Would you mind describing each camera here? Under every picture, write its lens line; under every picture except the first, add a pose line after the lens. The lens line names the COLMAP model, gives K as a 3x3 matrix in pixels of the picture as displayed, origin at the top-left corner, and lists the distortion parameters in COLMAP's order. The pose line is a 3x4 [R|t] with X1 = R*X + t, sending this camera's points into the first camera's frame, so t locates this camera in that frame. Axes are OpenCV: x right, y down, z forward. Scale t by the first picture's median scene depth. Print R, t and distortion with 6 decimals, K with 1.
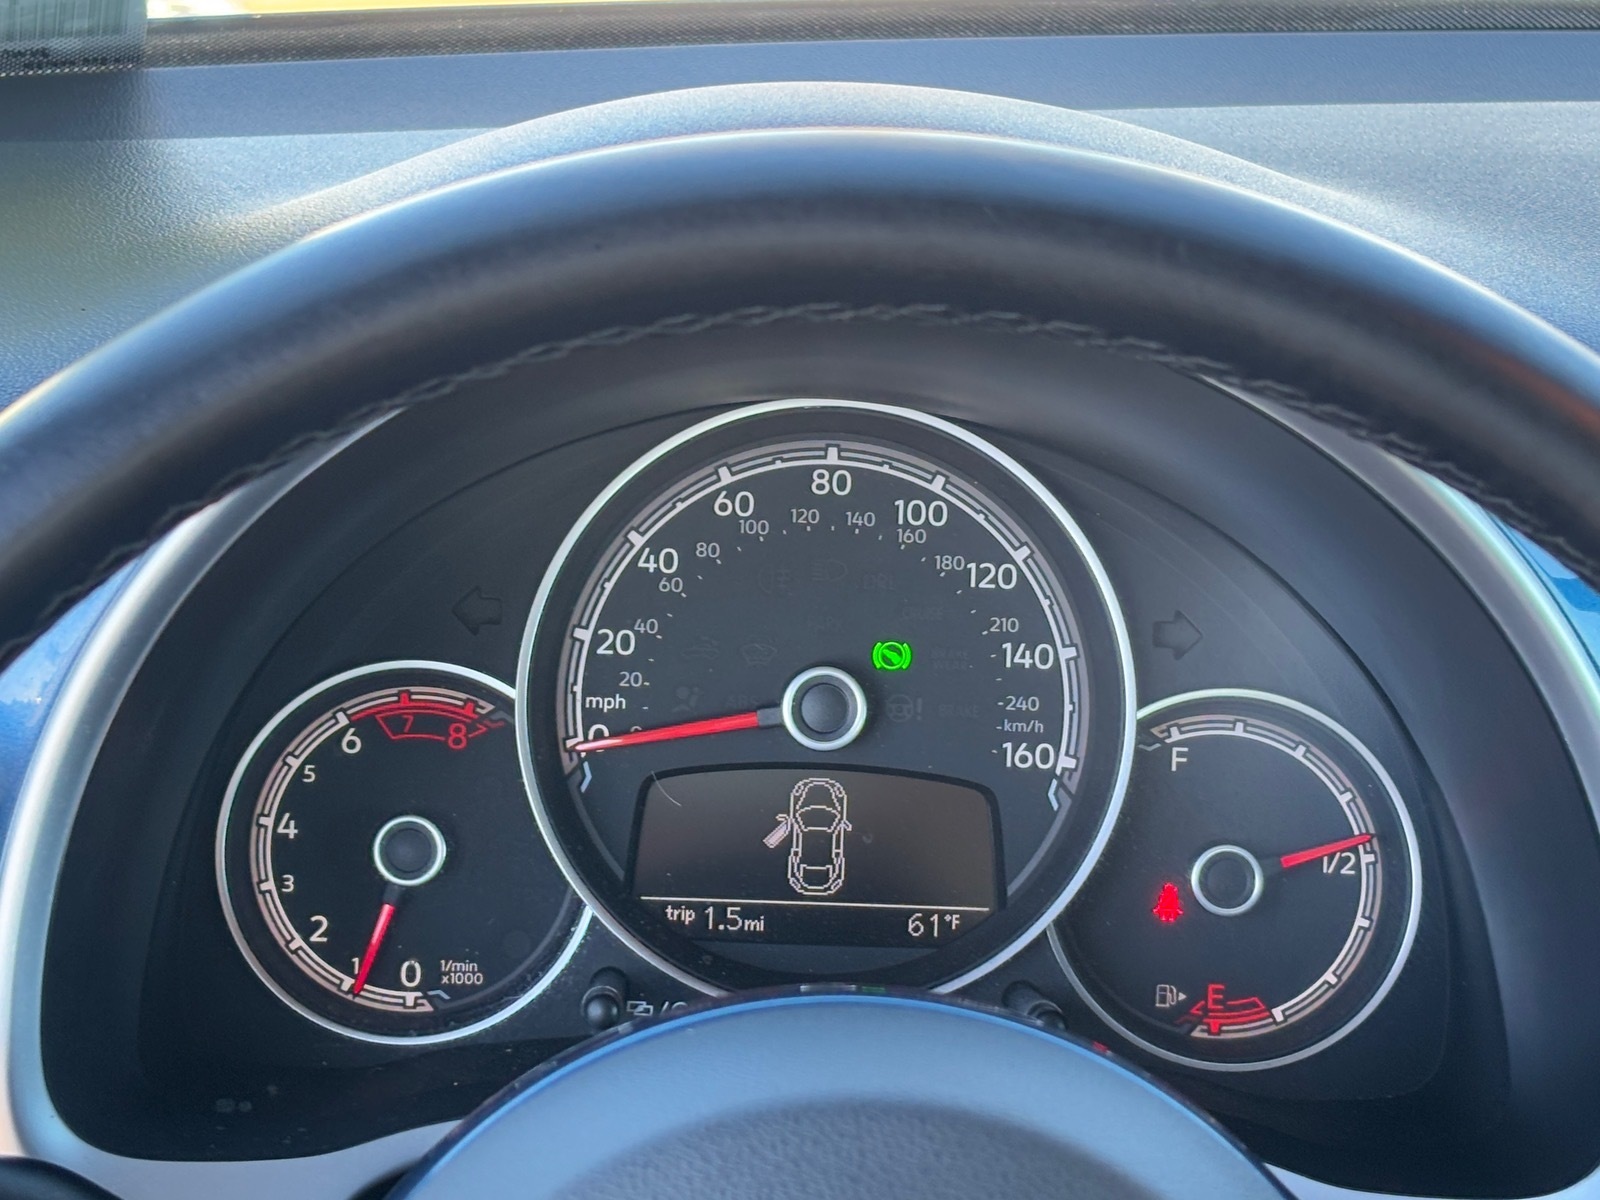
lens RADIAL K [[3402.8, 0, 800.0], [0, 3402.8, 600.0], [0, 0, 1]] dist [0.269800, -0.051667]
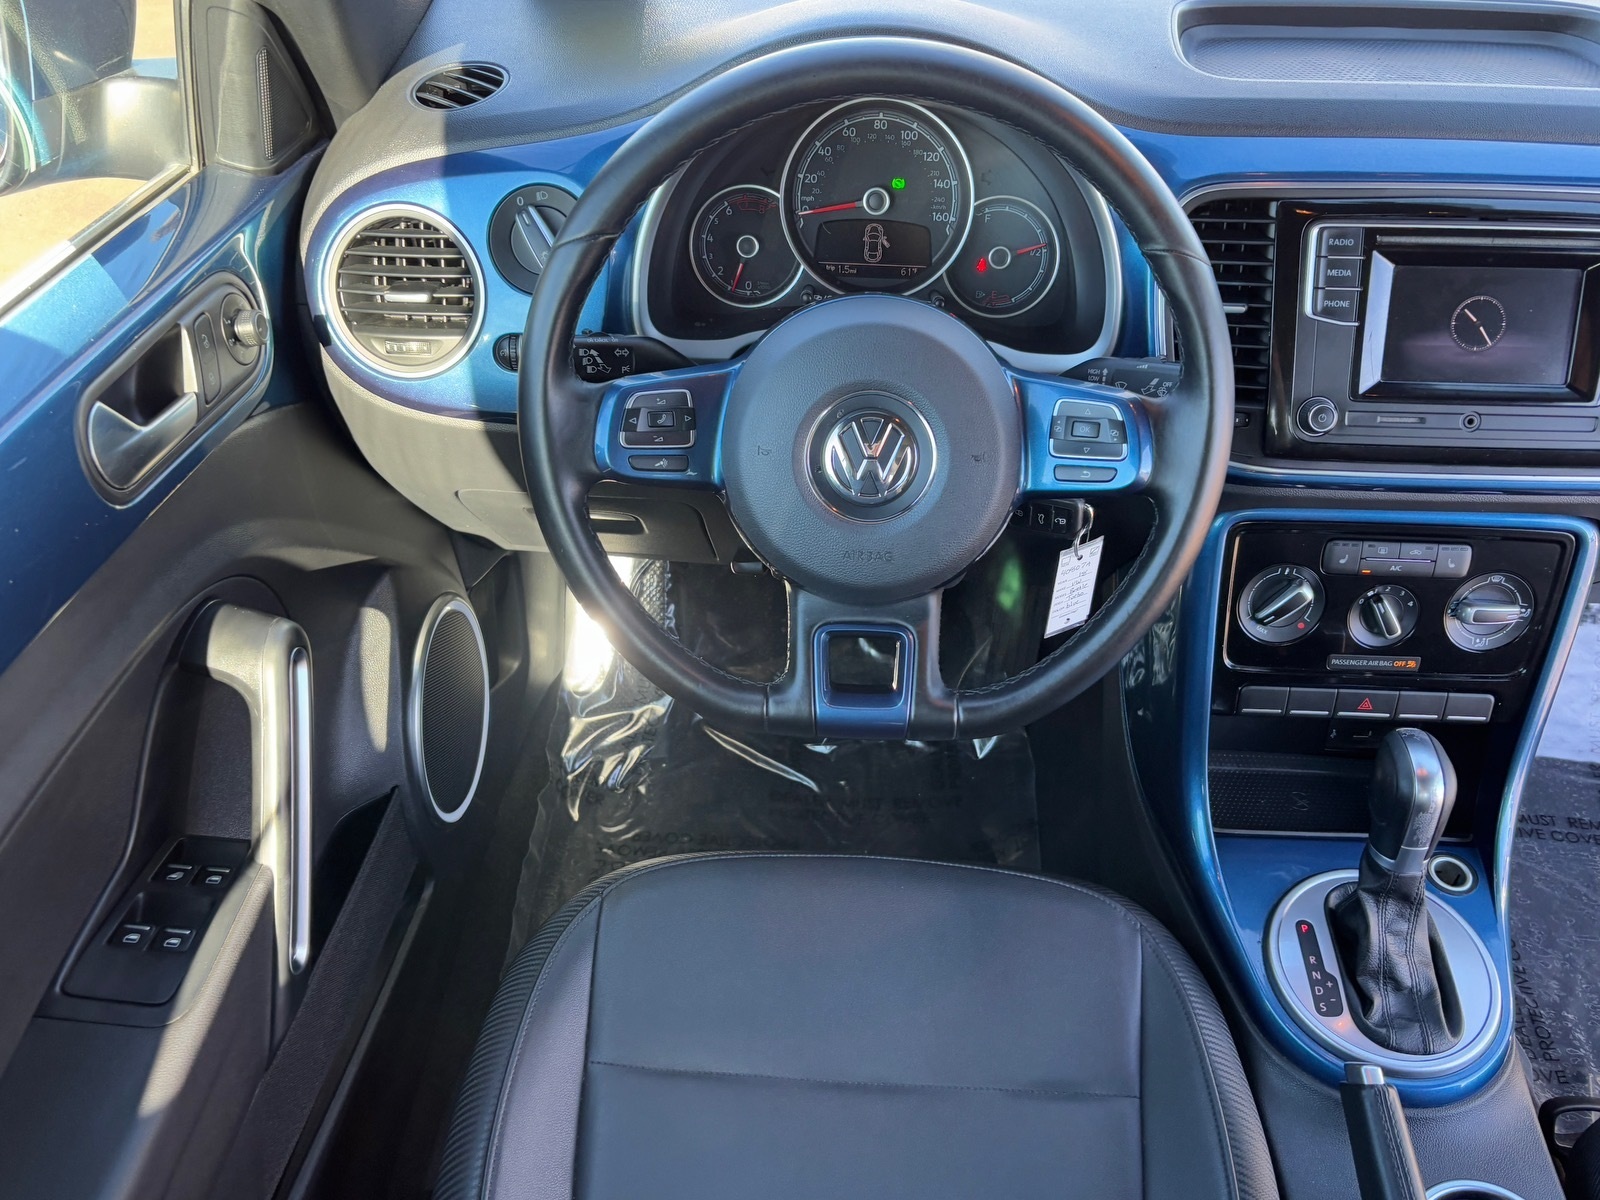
lens RADIAL K [[1361.8, 0, 799.8], [0, 1361.8, 609.9], [0, 0, 1]] dist [0.008584, 0.001602]
pose [[0.998253, 0.023253, -0.054321, 0.013647], [-0.002947, 0.937760, 0.347271, -0.051441], [0.059015, -0.346504, 0.936190, -0.323968]]
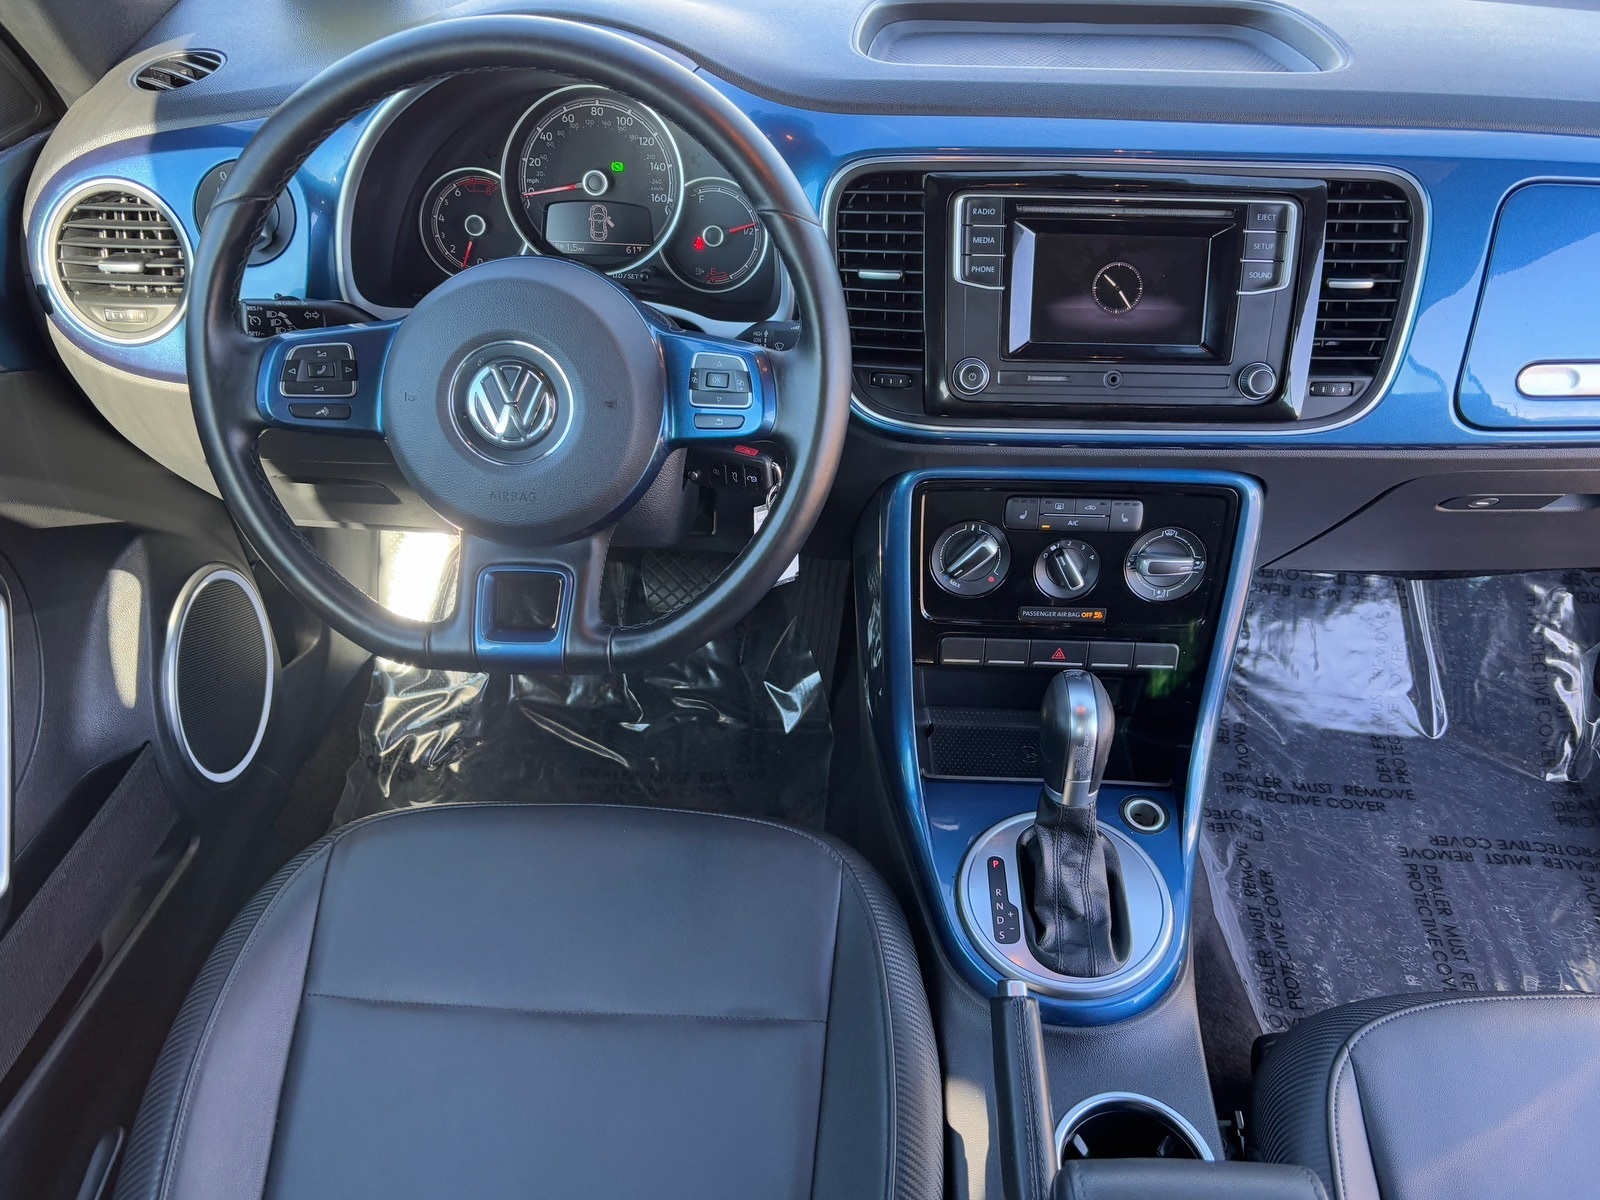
lens RADIAL K [[1361.8, 0, 799.8], [0, 1361.8, 609.9], [0, 0, 1]] dist [0.008584, 0.001602]
pose [[0.999013, 0.016389, -0.041284, 0.269252], [-0.001981, 0.944961, 0.327176, -0.010634], [0.044374, -0.326771, 0.944061, -0.400515]]
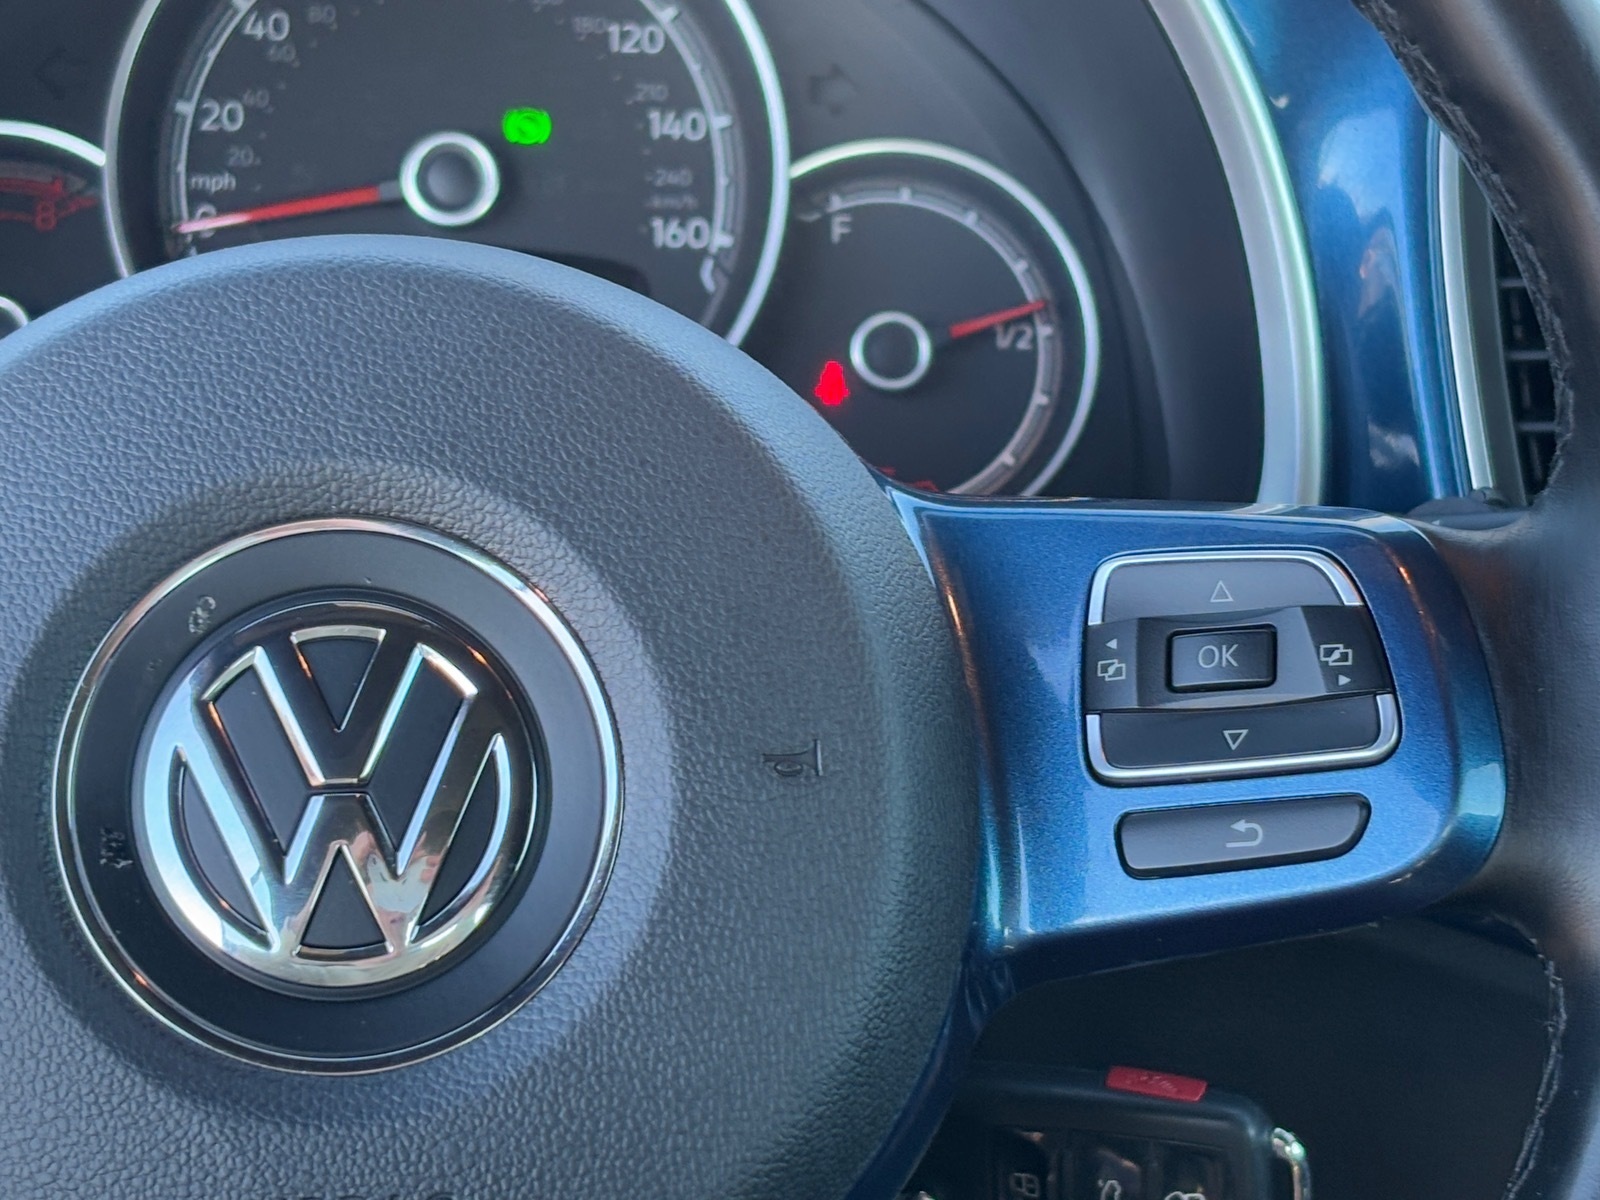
lens RADIAL K [[3813.9, 0, 800.0], [0, 3813.9, 600.0], [0, 0, 1]] dist [0.267036, 0.049884]
pose [[0.999241, -0.027706, 0.027388, 0.068592], [0.027849, 0.999600, -0.004841, 0.151157], [-0.027243, 0.005600, 0.999613, -0.032884]]
